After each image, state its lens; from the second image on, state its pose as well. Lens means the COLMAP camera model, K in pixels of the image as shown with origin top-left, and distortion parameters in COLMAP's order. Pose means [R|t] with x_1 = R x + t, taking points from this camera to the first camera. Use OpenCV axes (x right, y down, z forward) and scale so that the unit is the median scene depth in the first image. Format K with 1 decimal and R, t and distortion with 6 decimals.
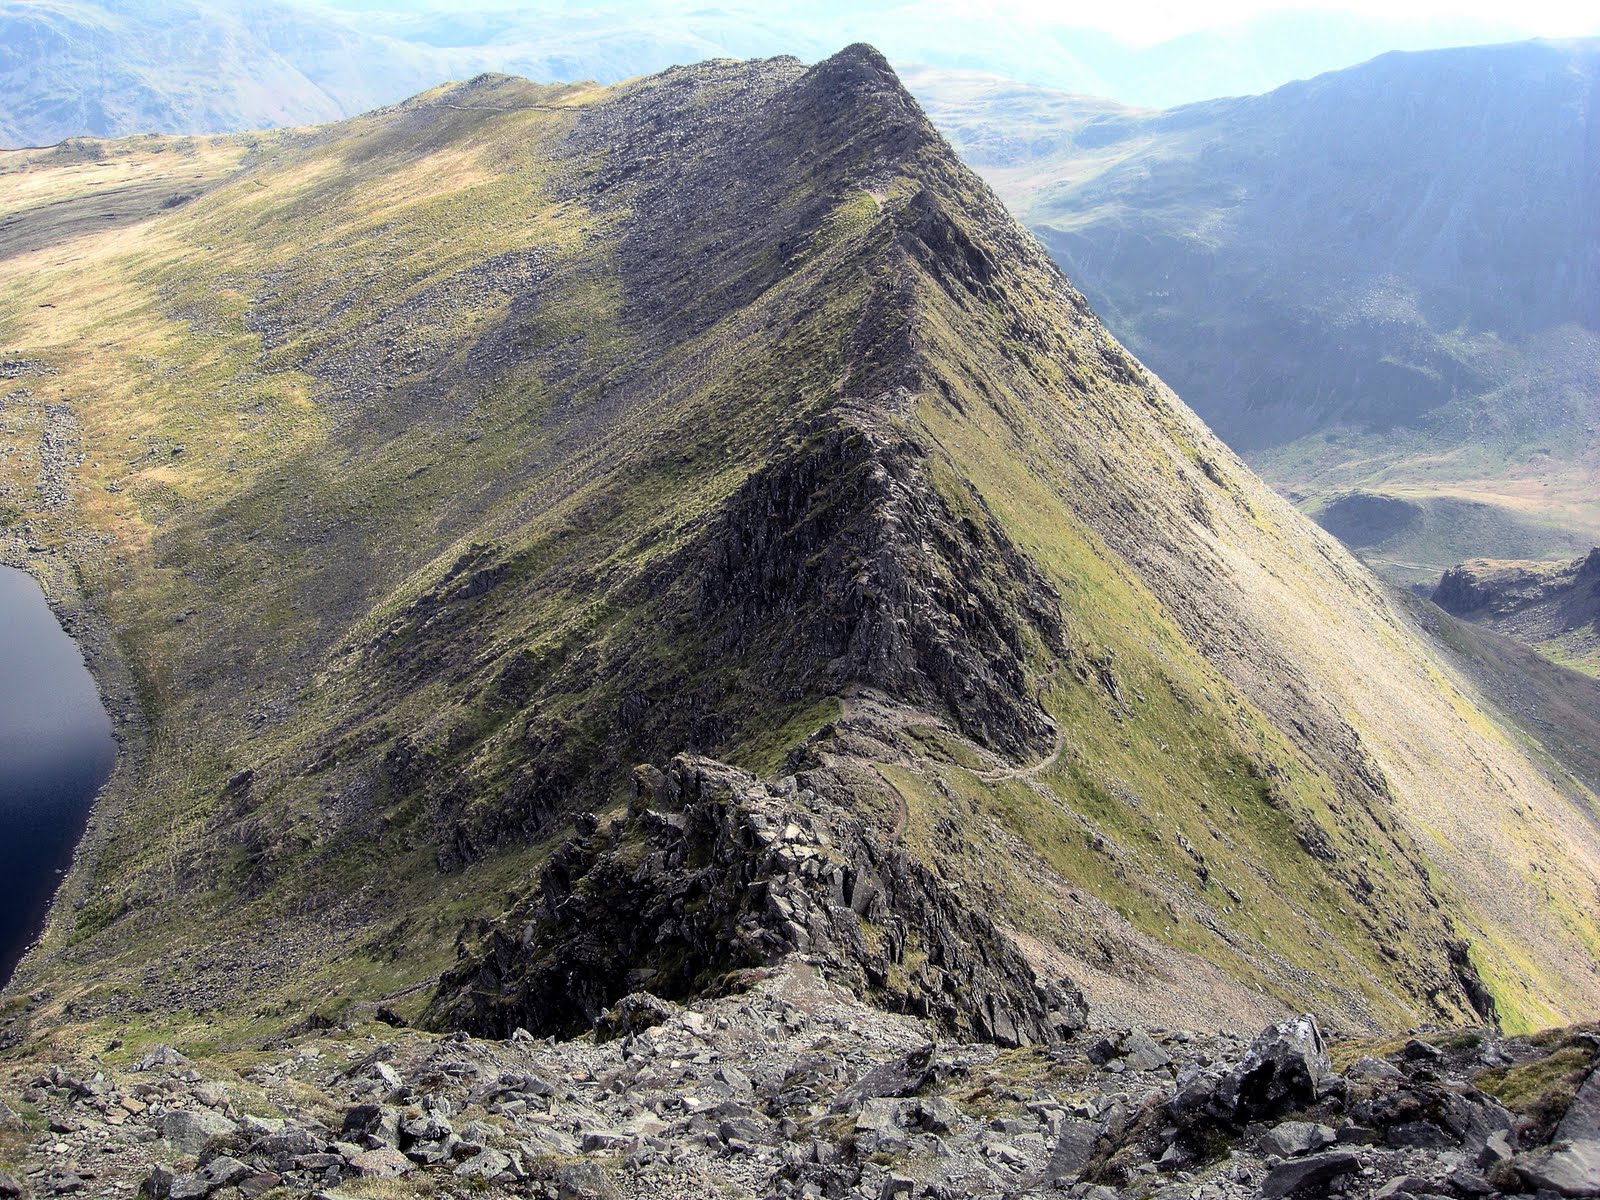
lens RADIAL K [[1741.6, 0, 794.9], [0, 1741.6, 602.2], [0, 0, 1]] dist [-0.149475, 0.000000]
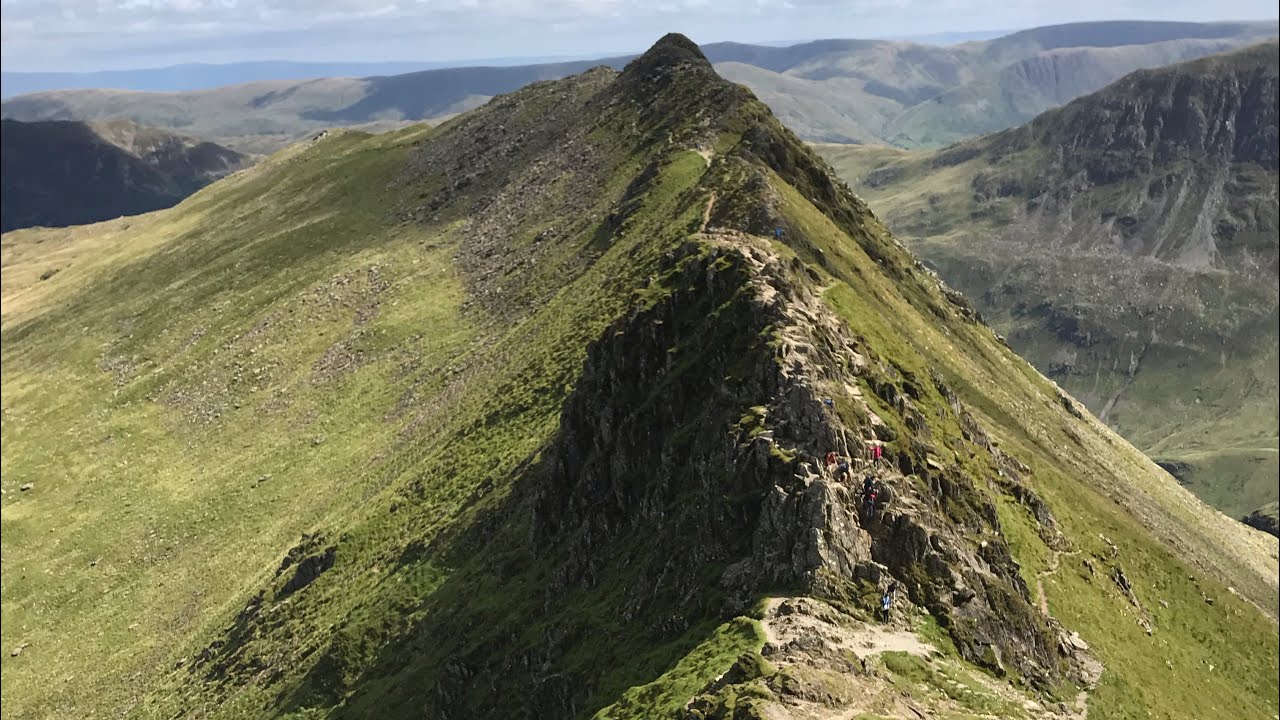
lens RADIAL K [[1460.9, 0, 641.5], [0, 1460.9, 529.9], [0, 0, 1]] dist [0.022021, 0.000000]
pose [[0.995567, -0.093857, -0.006118, -0.001974], [0.093387, 0.994137, -0.054510, 0.015376], [0.011198, 0.053697, 0.998495, 0.156449]]
